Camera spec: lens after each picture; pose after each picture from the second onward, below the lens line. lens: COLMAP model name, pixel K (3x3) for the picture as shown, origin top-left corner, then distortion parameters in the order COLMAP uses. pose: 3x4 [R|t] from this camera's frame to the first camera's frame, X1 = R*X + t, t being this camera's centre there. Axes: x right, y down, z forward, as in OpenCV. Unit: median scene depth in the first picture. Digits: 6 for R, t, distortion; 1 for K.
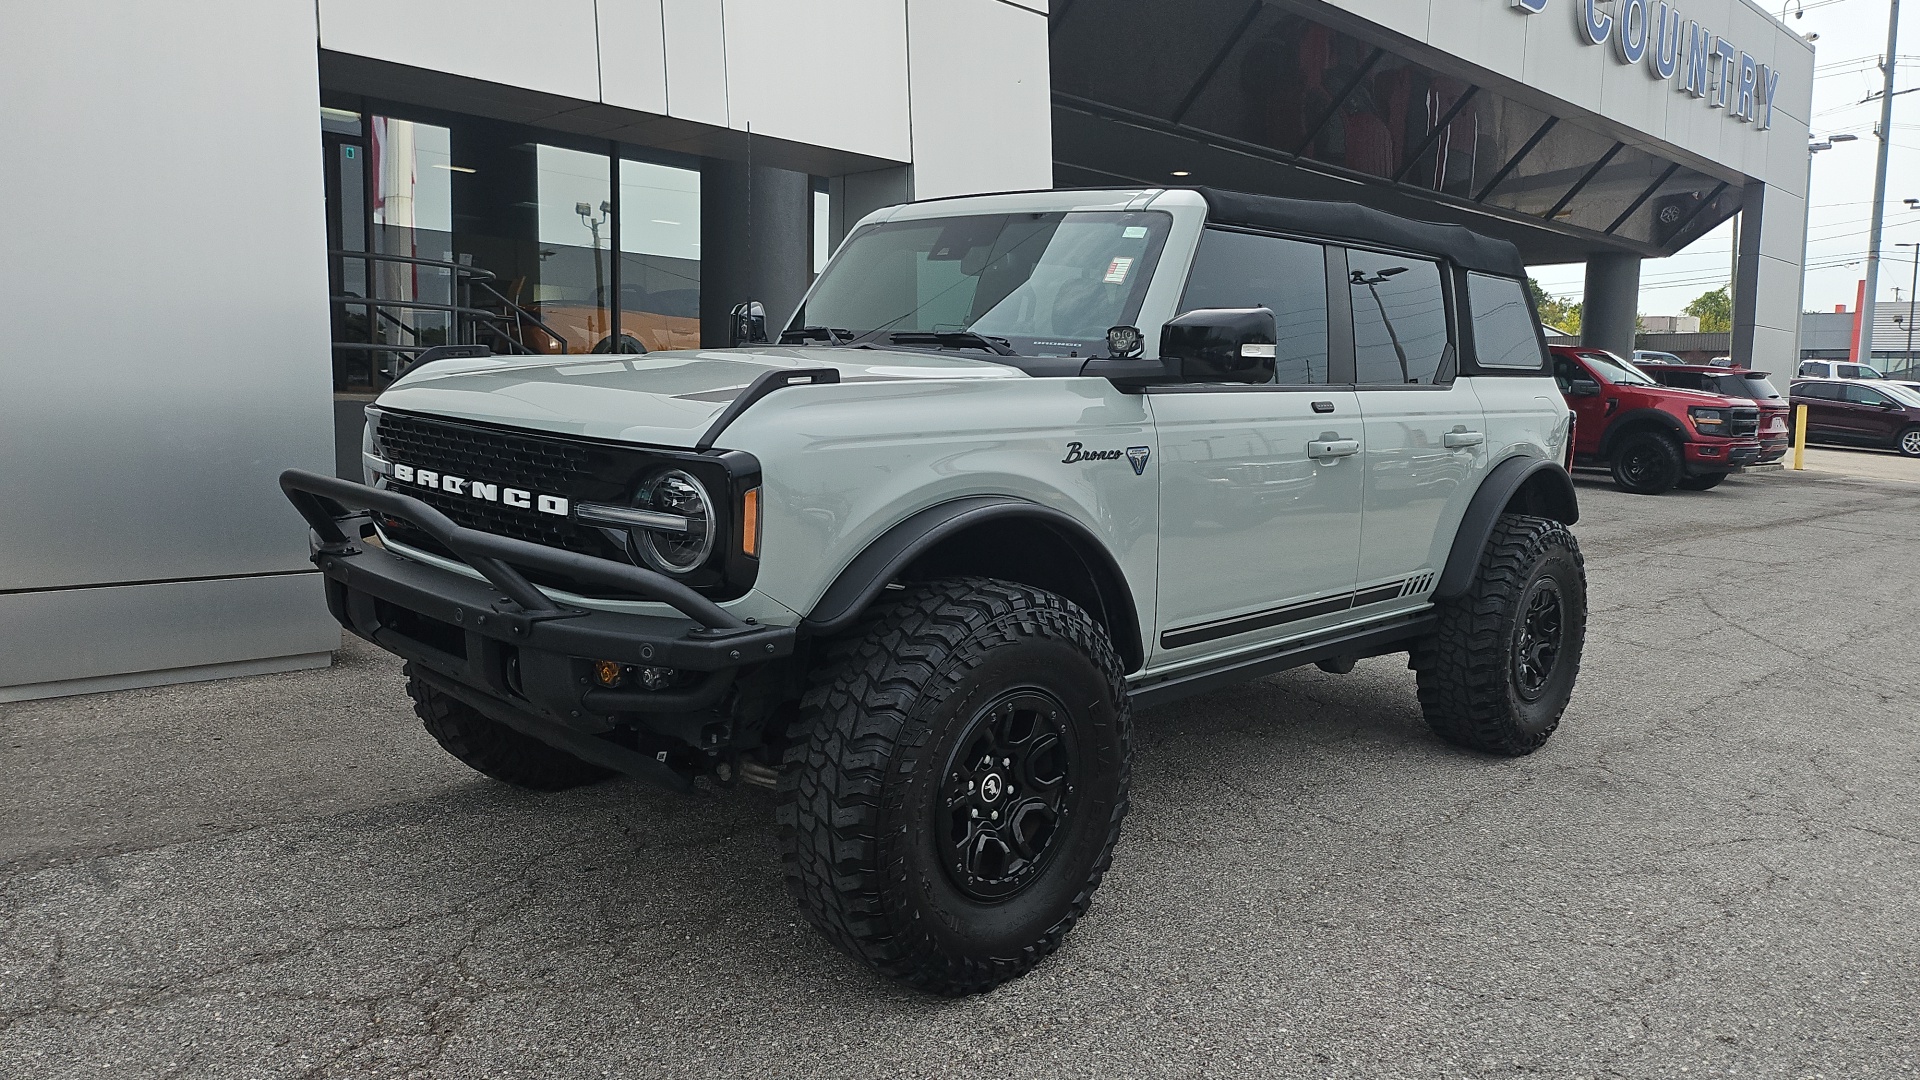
lens RADIAL K [[1356.5, 0, 962.1], [0, 1356.5, 525.7], [0, 0, 1]] dist [0.060840, -0.051540]
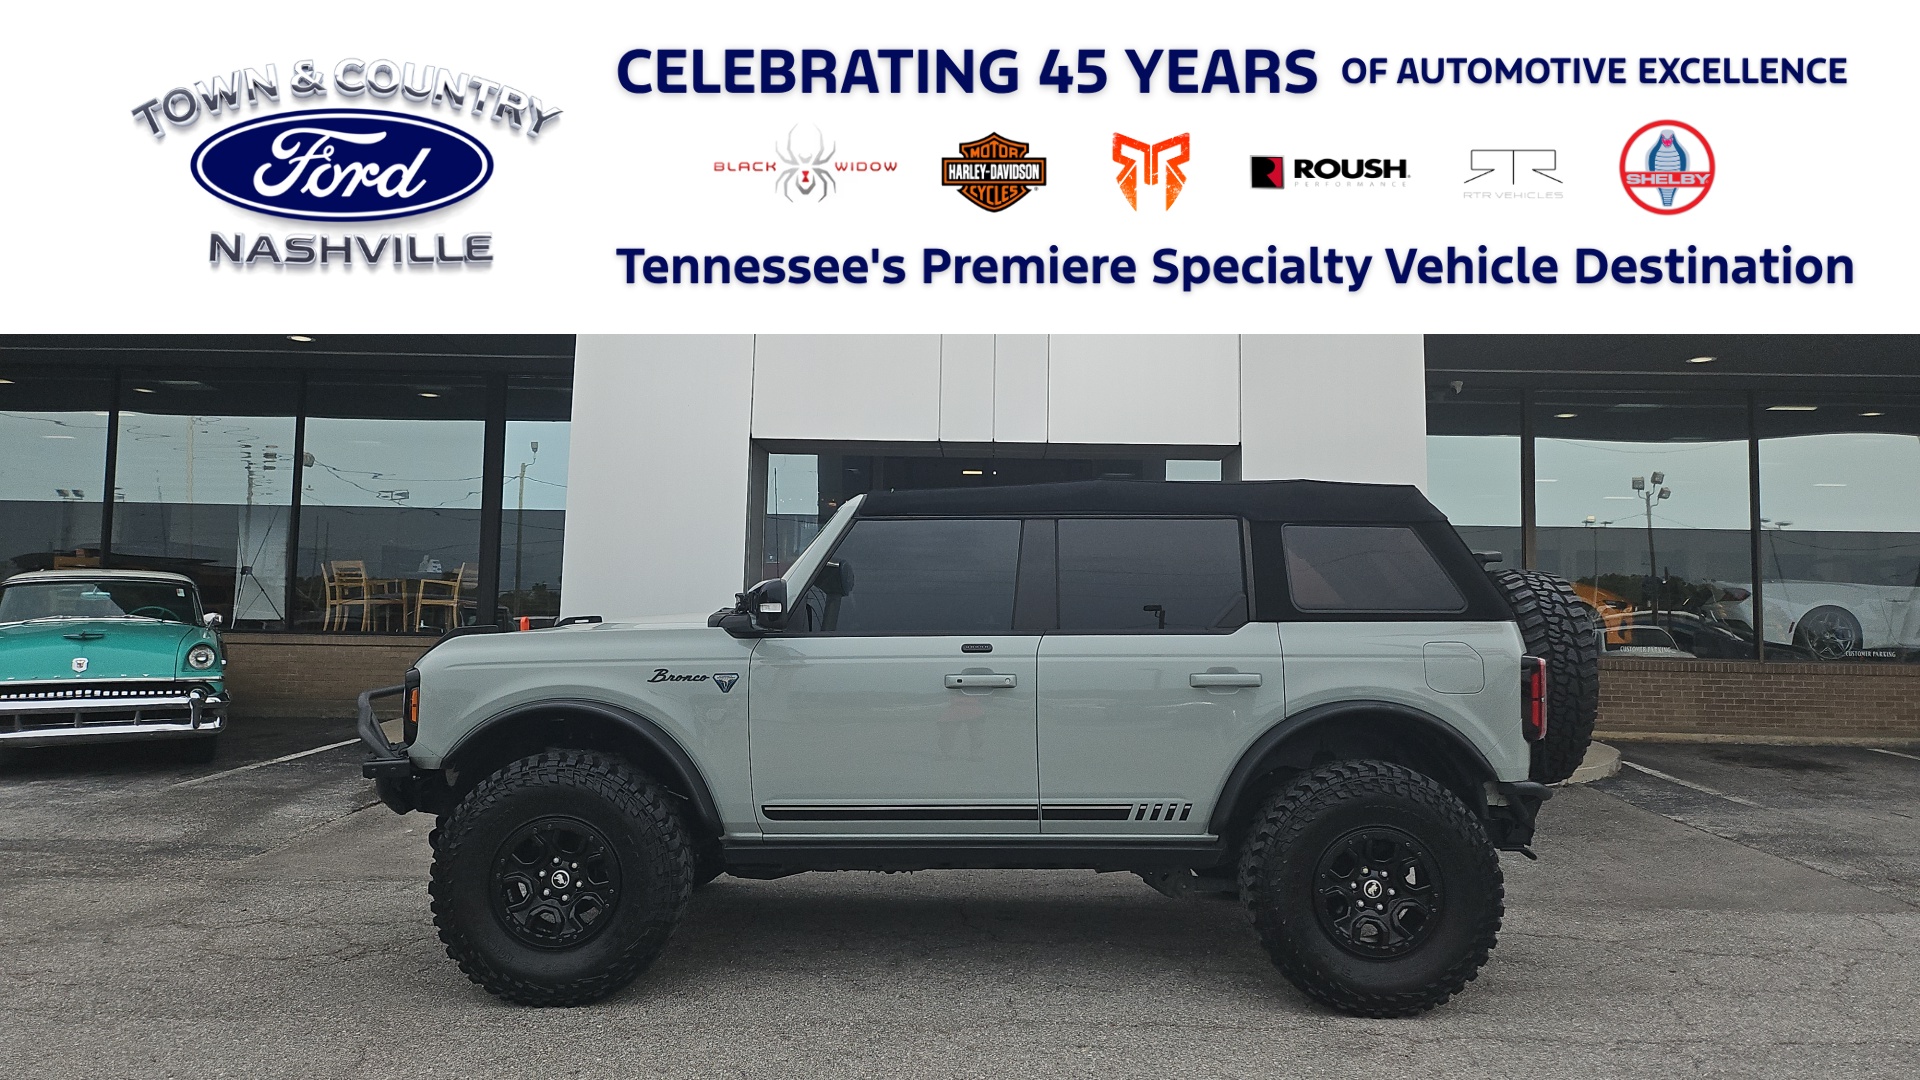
lens RADIAL K [[1356.5, 0, 961.6], [0, 1356.5, 535.2], [0, 0, 1]] dist [0.060840, -0.051540]
pose [[0.693340, -0.075707, -0.716623, 1.398216], [-0.067252, 0.983328, -0.168949, 0.027838], [0.717465, 0.165333, 0.676689, 0.148378]]
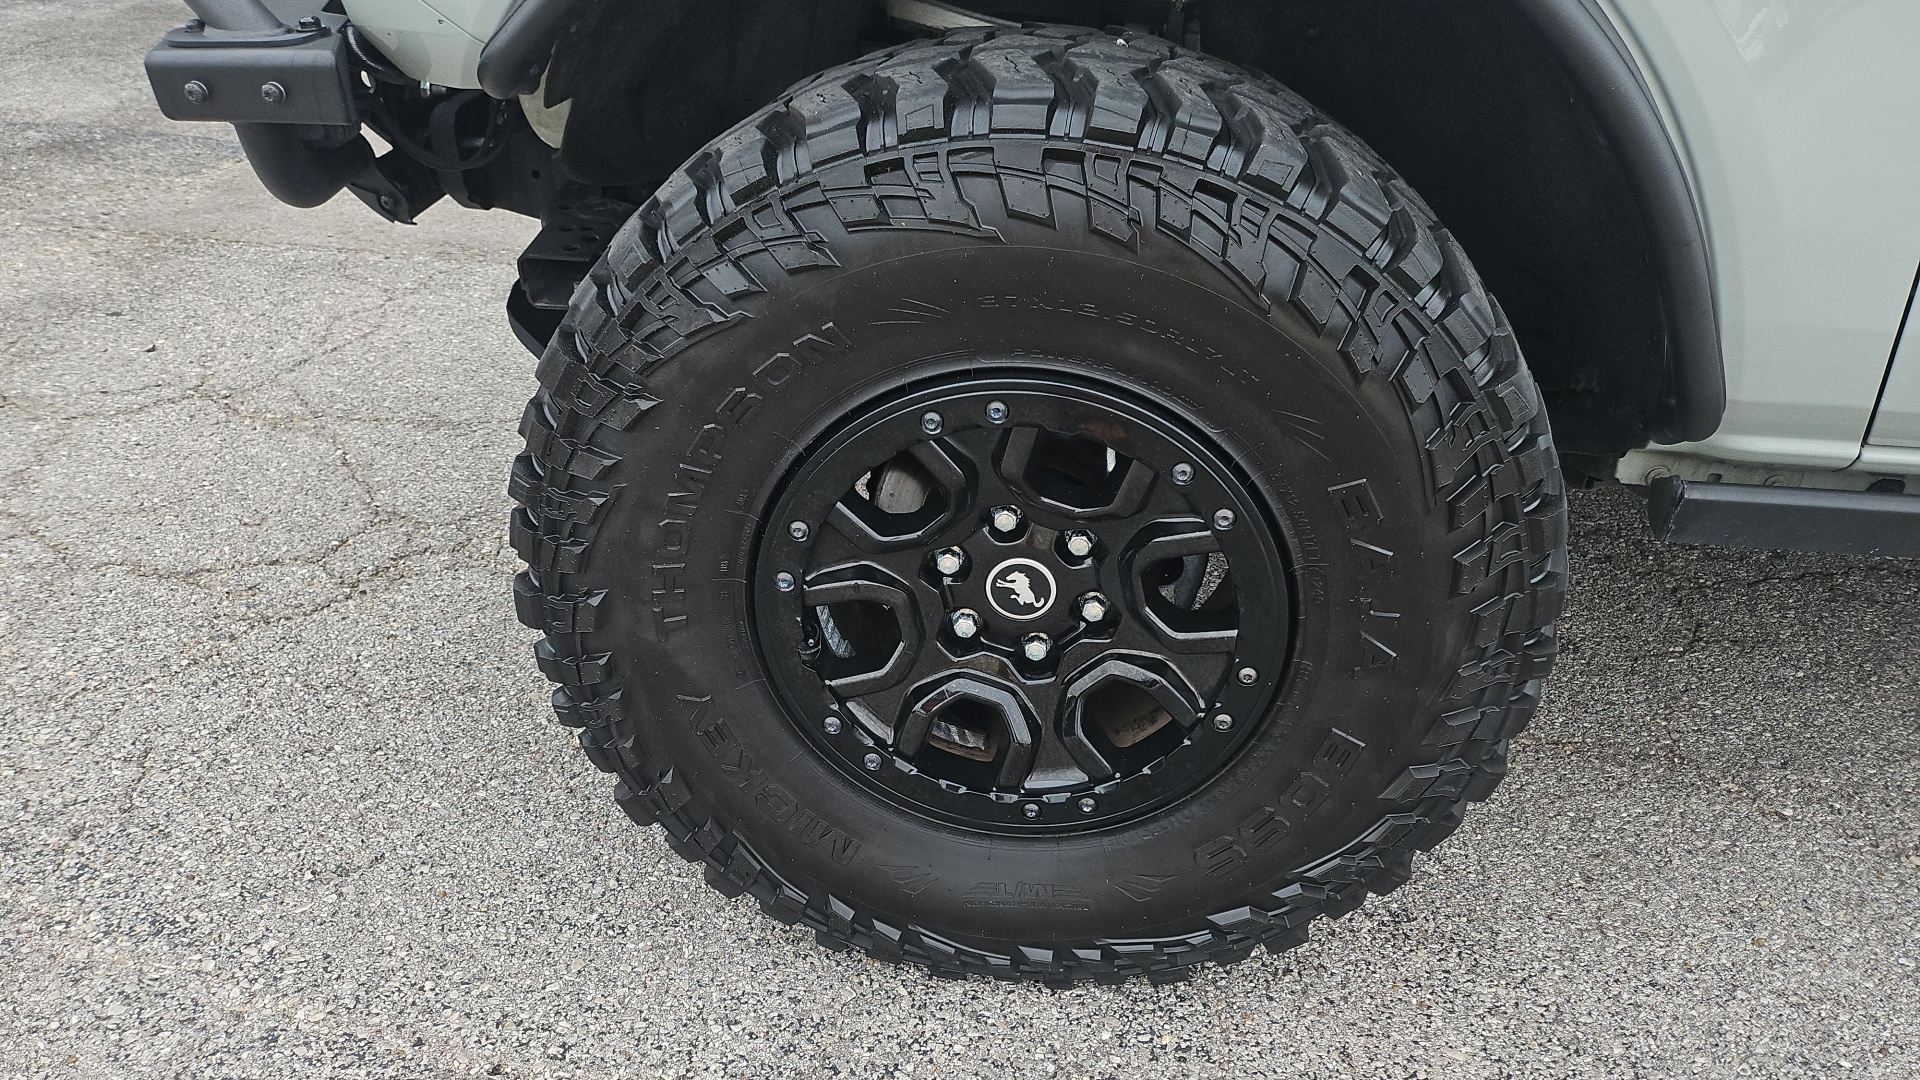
lens RADIAL K [[1356.5, 0, 993.5], [0, 1356.5, 570.2], [0, 0, 1]] dist [0.060840, -0.051540]
pose [[0.619570, 0.371303, -0.691568, 0.264652], [-0.109286, 0.913268, 0.392425, 0.025822], [0.777296, -0.167557, 0.606412, 0.668215]]
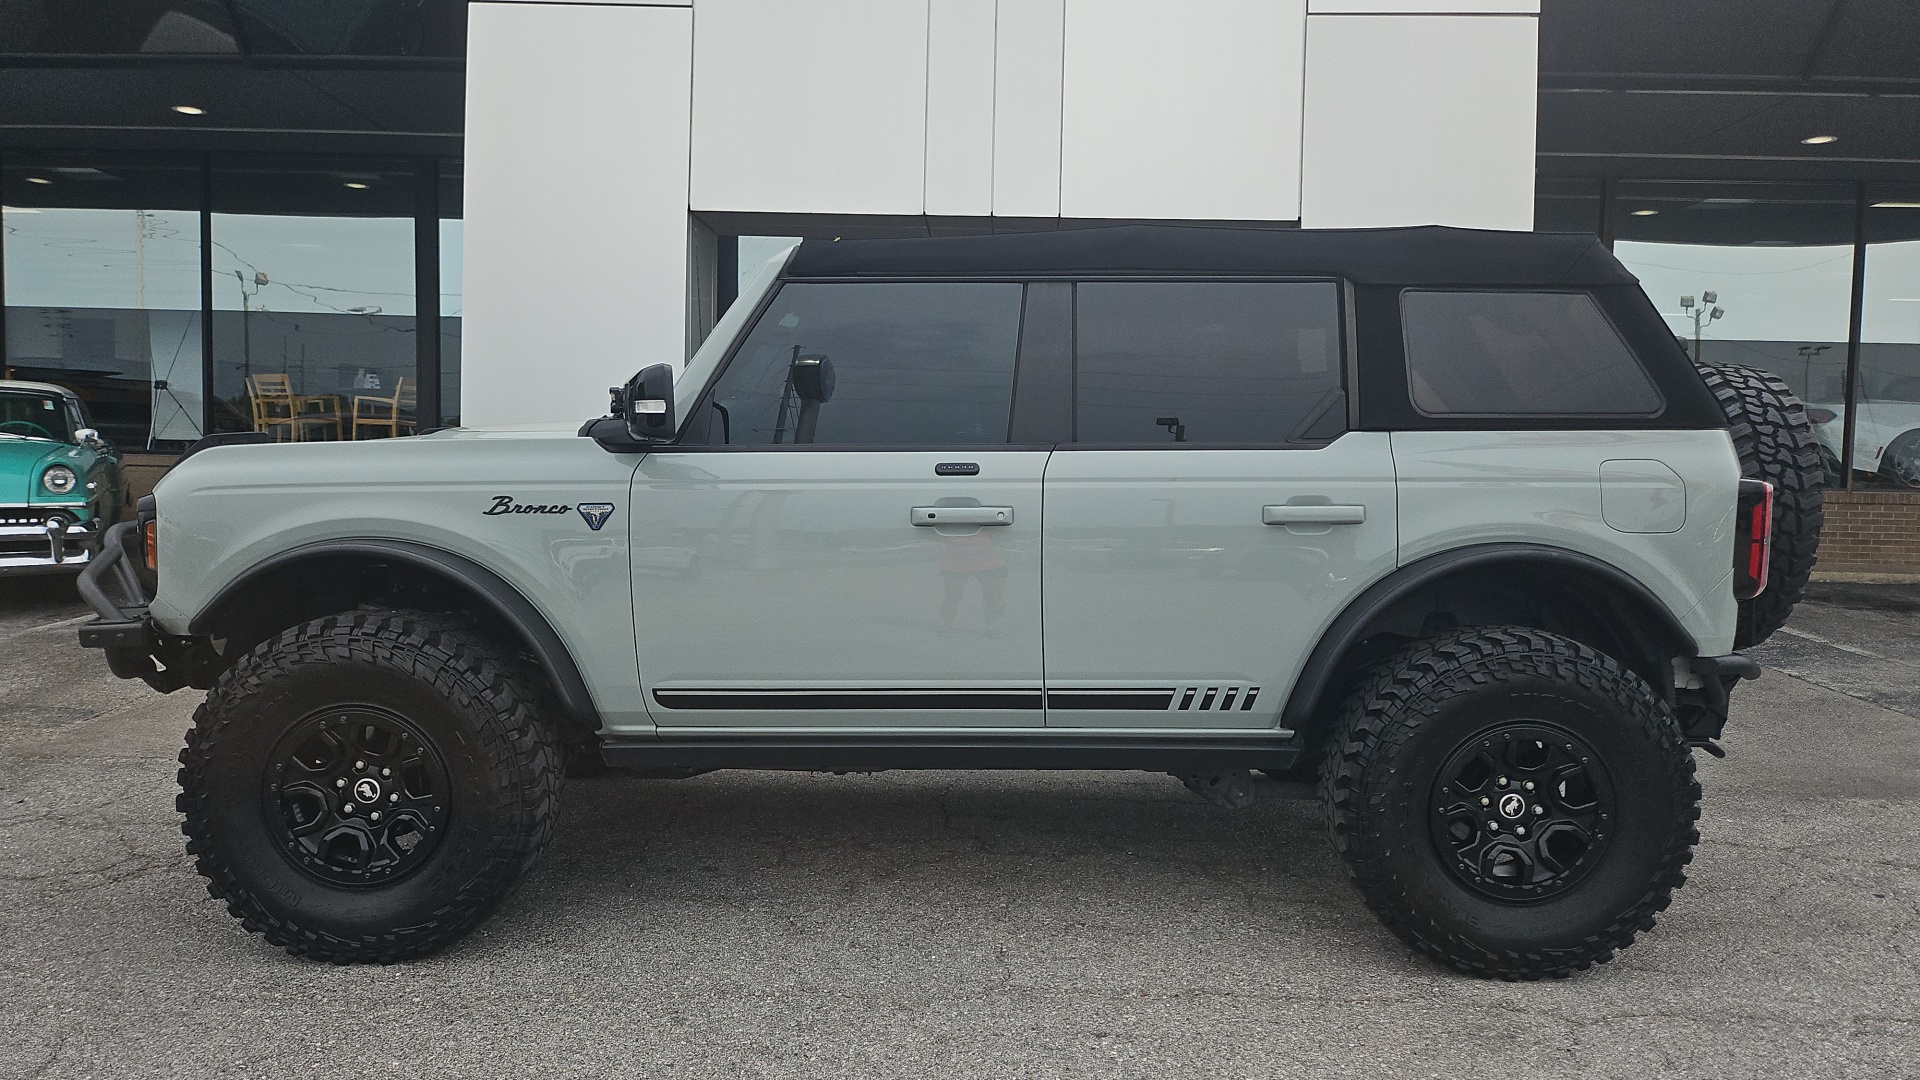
lens RADIAL K [[1356.5, 0, 969.2], [0, 1356.5, 555.5], [0, 0, 1]] dist [0.060840, -0.051540]
pose [[0.693792, 0.026500, -0.719688, 1.082858], [-0.069916, 0.997081, -0.030686, -0.006038], [0.716774, 0.071608, 0.693619, 0.485797]]
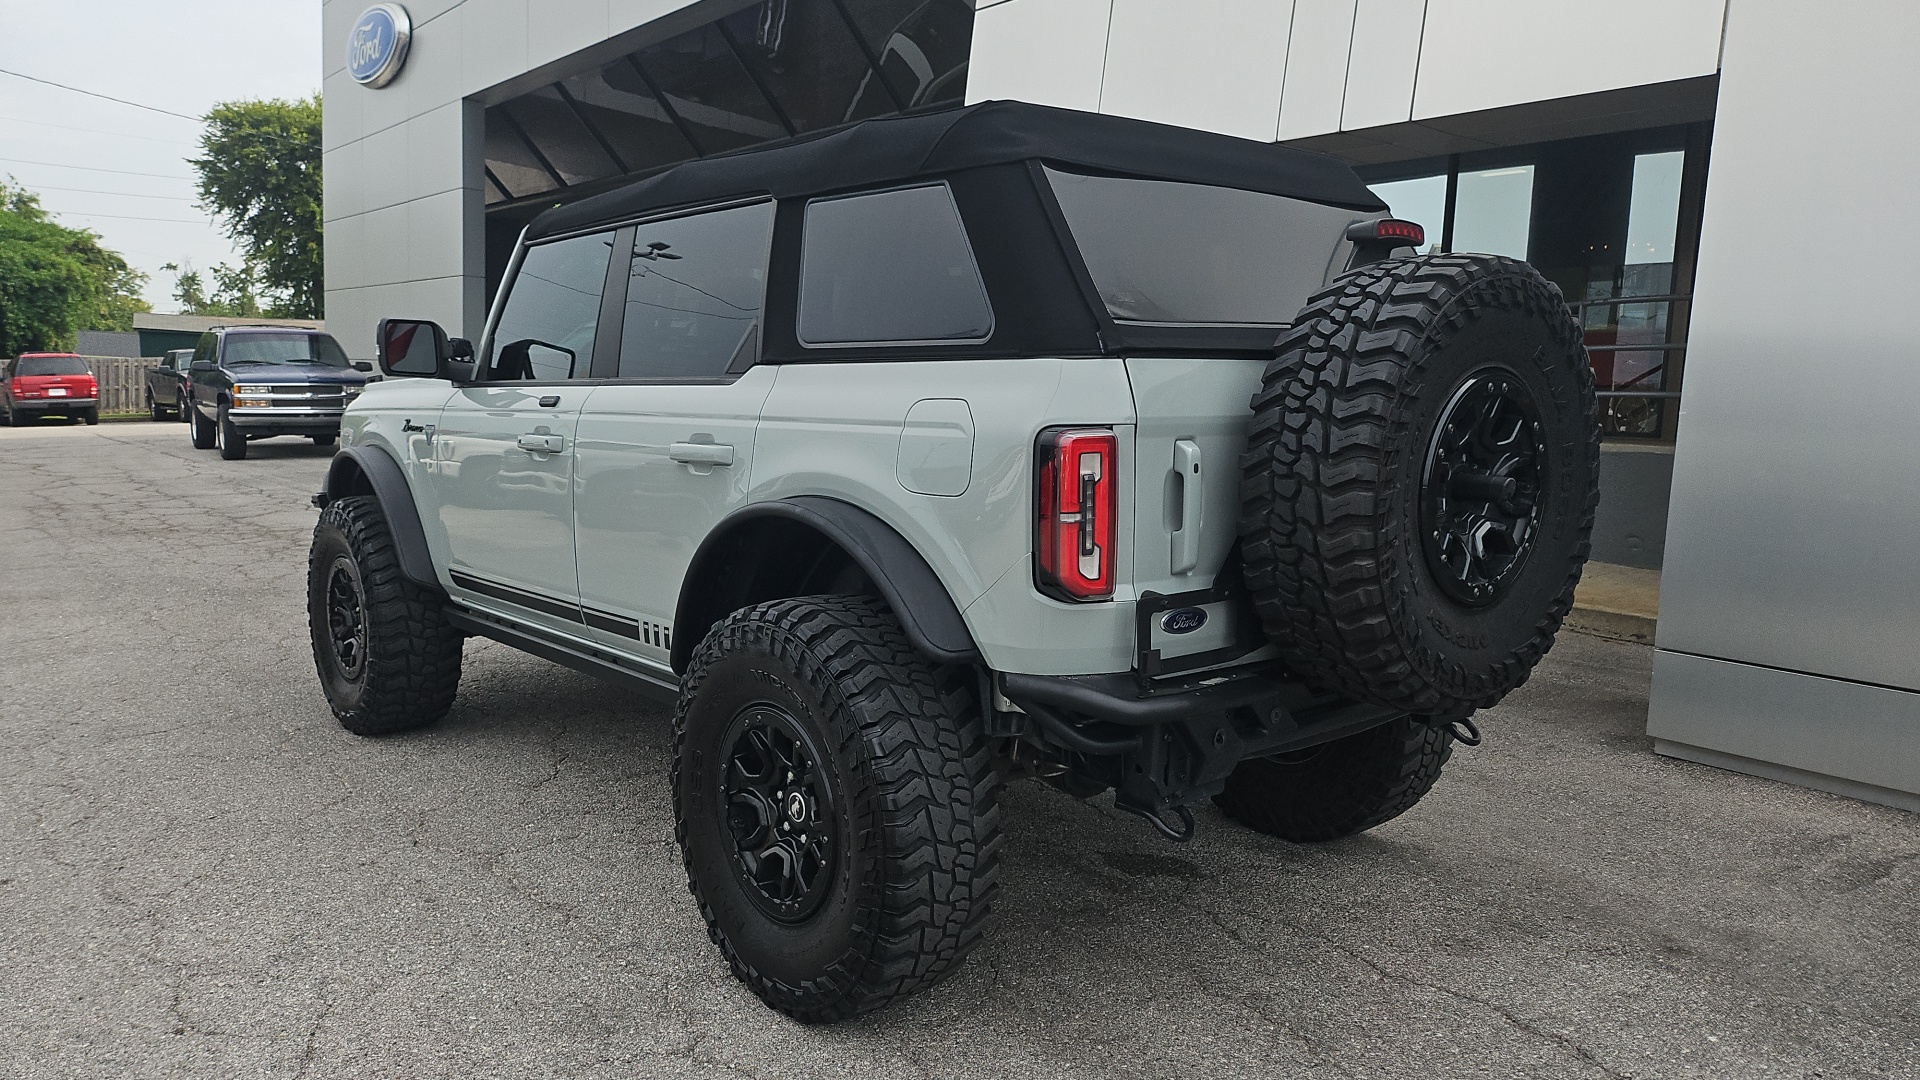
lens RADIAL K [[1356.5, 0, 960.0], [0, 1356.5, 534.4], [0, 0, 1]] dist [0.060840, -0.051540]
pose [[-0.098089, 0.070200, -0.992699, 1.473369], [-0.136338, 0.987156, 0.083280, -0.137918], [0.985794, 0.143511, -0.087258, 1.676405]]
